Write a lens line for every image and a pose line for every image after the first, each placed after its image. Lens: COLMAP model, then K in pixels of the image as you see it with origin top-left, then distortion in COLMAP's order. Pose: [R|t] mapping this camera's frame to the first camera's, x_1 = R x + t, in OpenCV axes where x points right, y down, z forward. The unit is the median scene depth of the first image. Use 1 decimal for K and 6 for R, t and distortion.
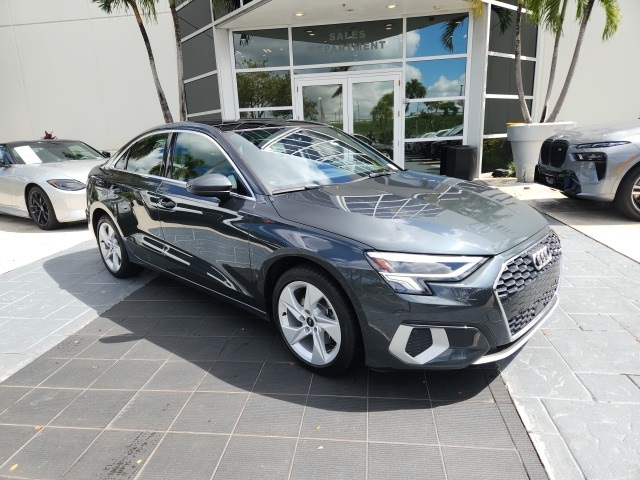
lens RADIAL K [[434.3, 0, 315.0], [0, 434.3, 241.7], [0, 0, 1]] dist [0.052817, -0.048458]
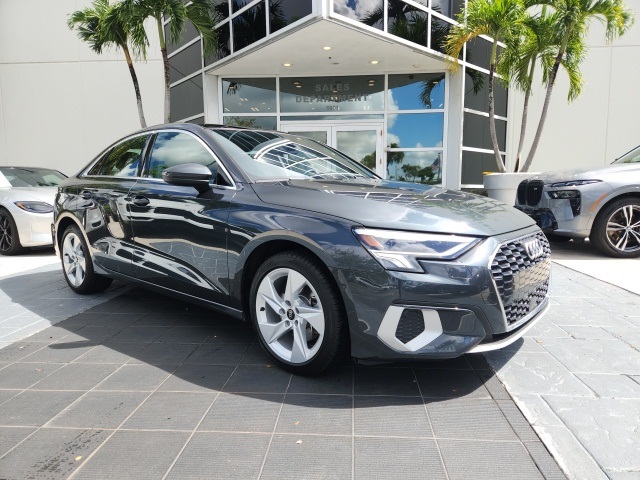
lens RADIAL K [[434.3, 0, 325.3], [0, 434.3, 239.5], [0, 0, 1]] dist [0.052817, -0.048458]
pose [[0.997299, 0.031843, 0.066180, -0.003868], [-0.022396, 0.990056, -0.138878, 0.137027], [-0.069945, 0.137021, 0.988096, 0.066020]]
